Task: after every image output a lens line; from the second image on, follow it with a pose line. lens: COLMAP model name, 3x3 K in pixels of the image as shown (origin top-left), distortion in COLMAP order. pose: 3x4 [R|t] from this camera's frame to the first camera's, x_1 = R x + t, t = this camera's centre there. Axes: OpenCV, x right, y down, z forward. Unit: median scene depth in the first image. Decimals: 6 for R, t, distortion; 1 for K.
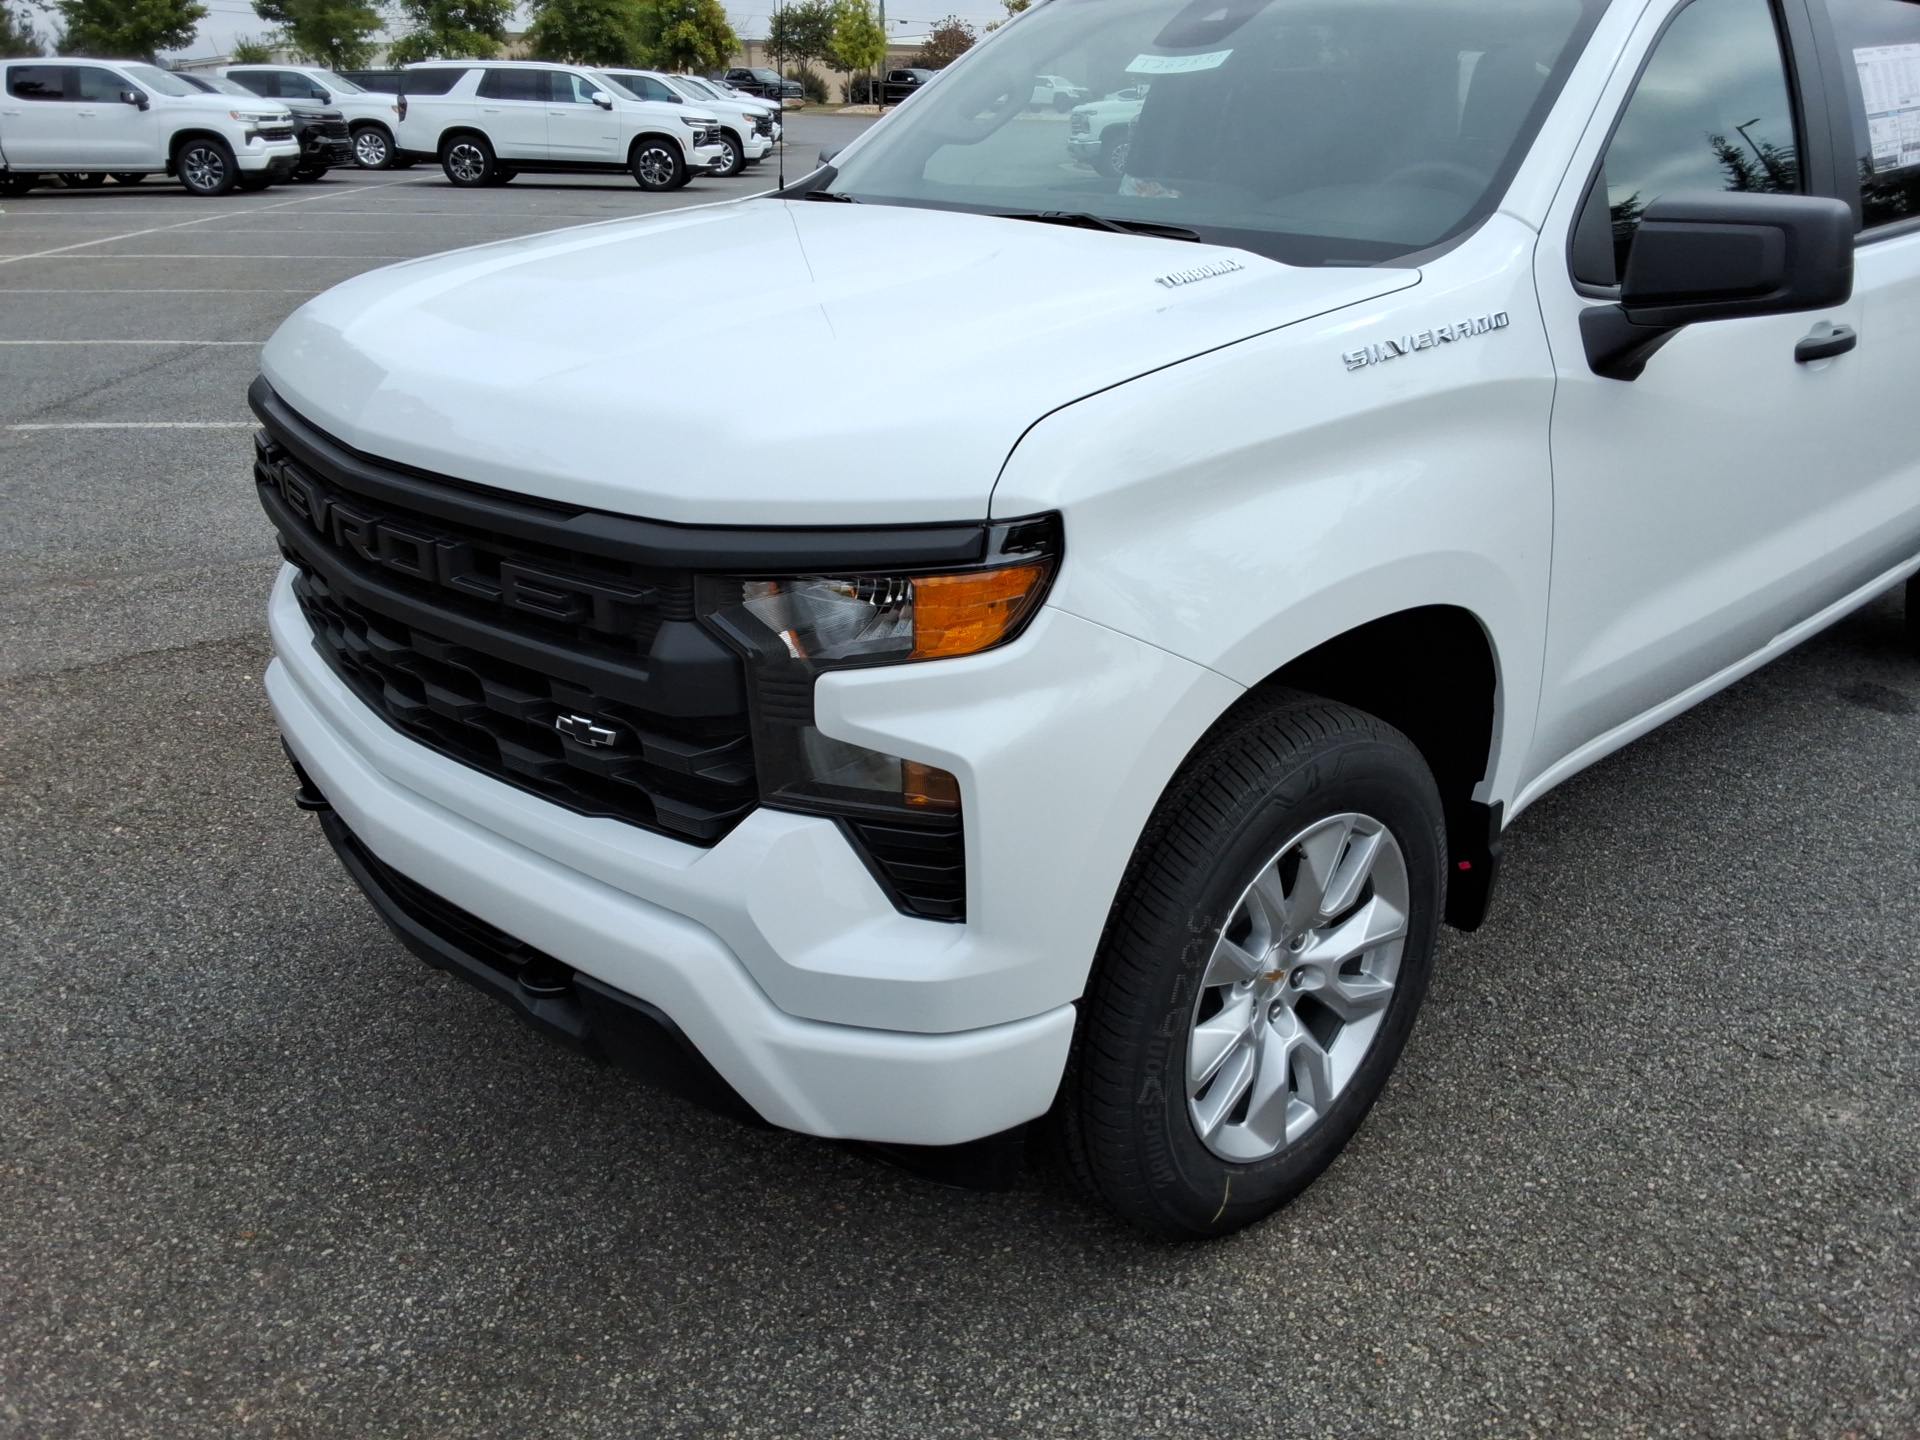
lens RADIAL K [[1551.1, 0, 952.1], [0, 1551.1, 684.9], [0, 0, 1]] dist [0.104859, -0.171289]
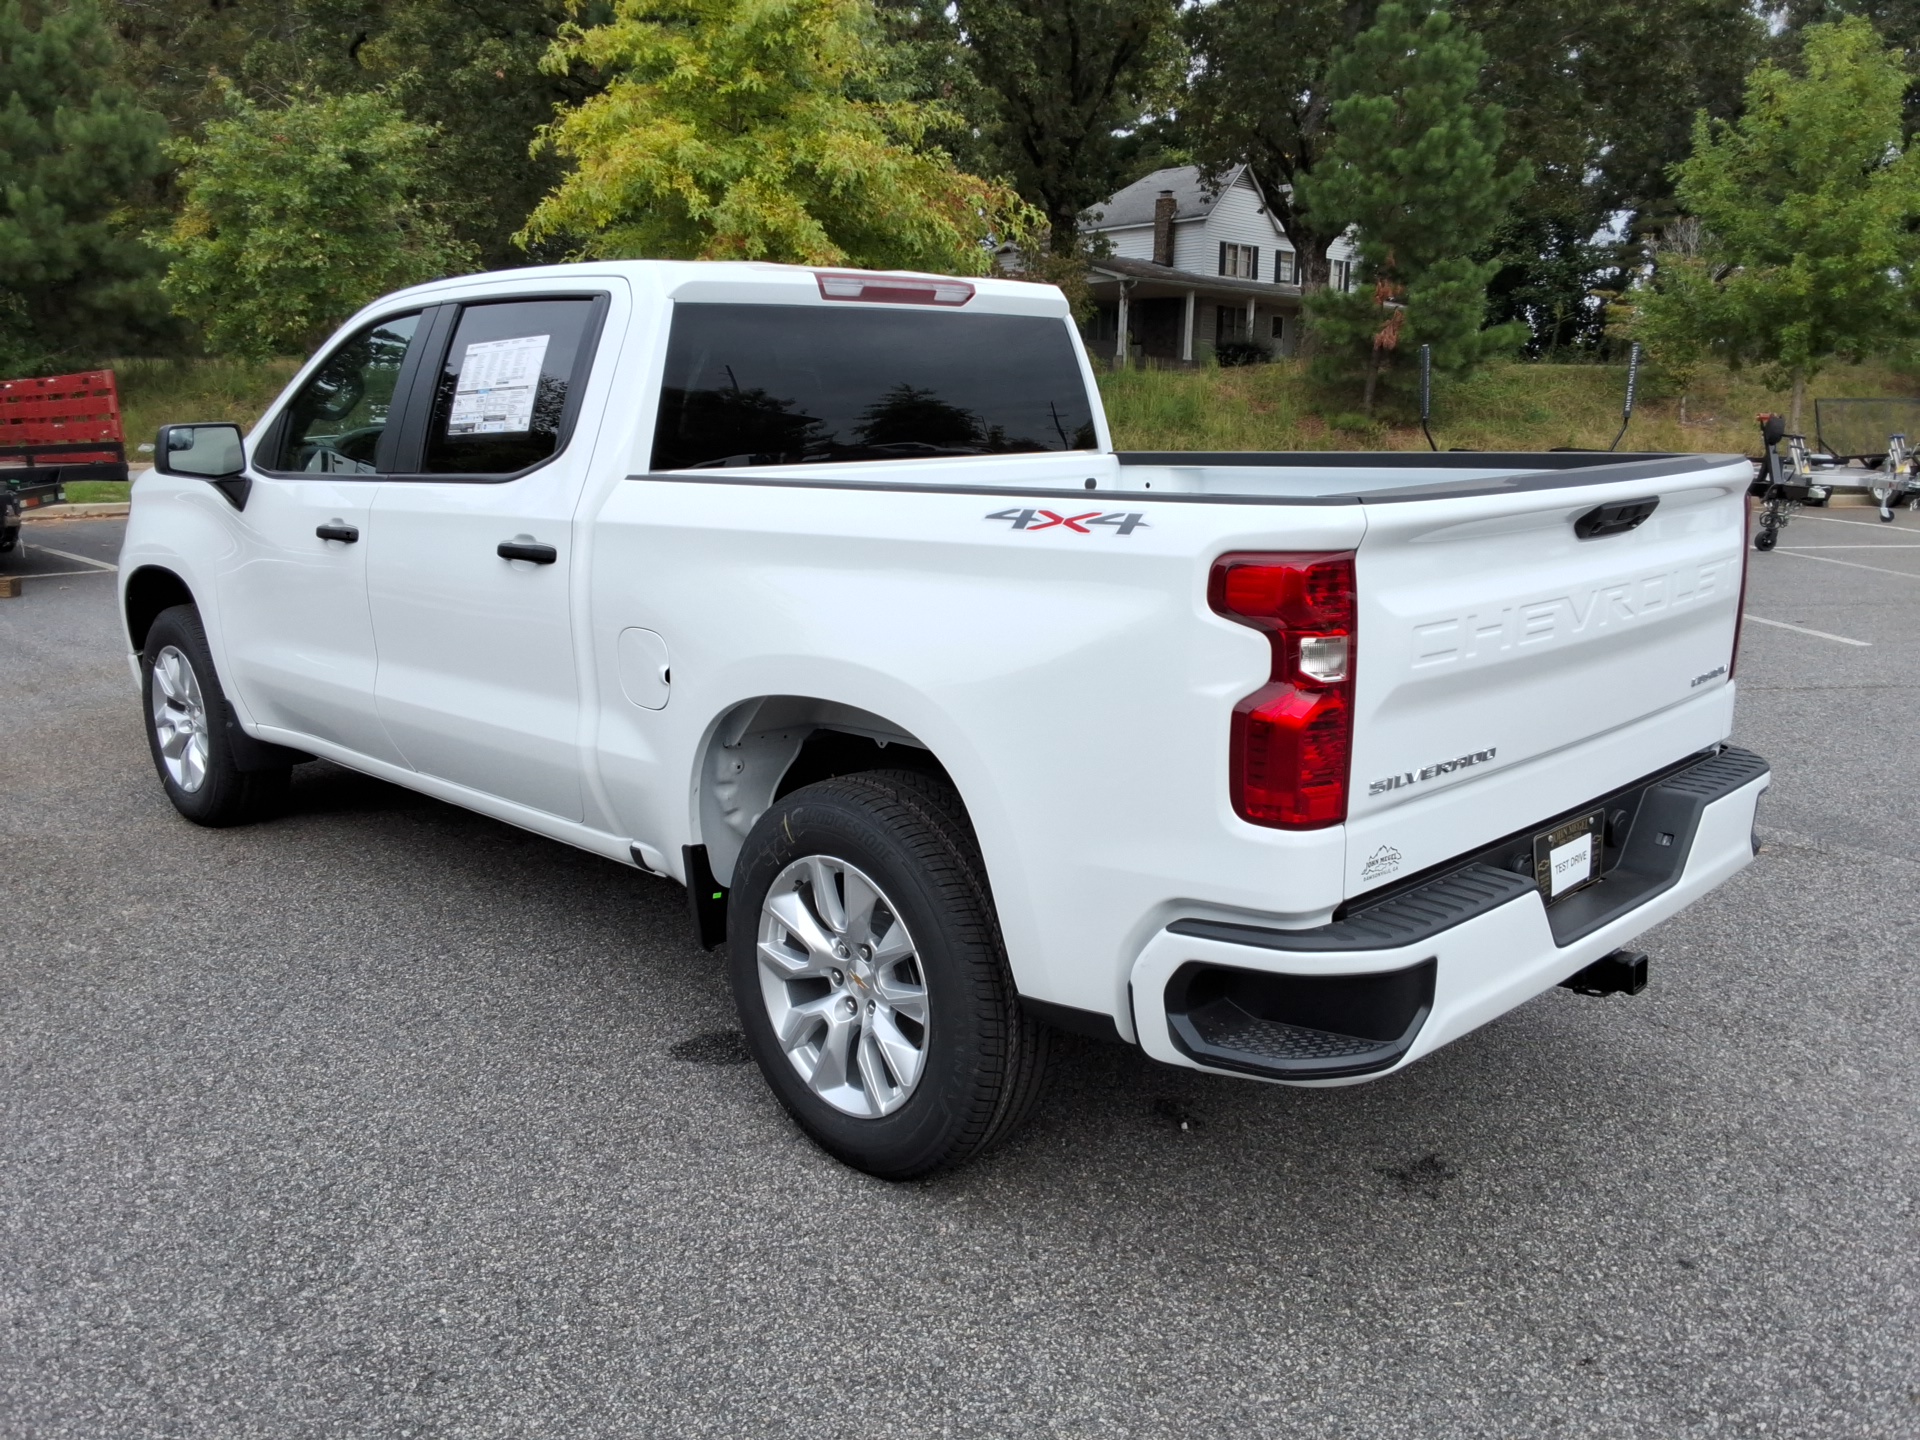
lens RADIAL K [[1551.1, 0, 987.6], [0, 1551.1, 699.5], [0, 0, 1]] dist [0.104859, -0.171289]
pose [[0.034317, 0.187435, -0.981677, 2.635362], [-0.357964, 0.919393, 0.163030, -0.678590], [0.933105, 0.345810, 0.098646, 1.865878]]
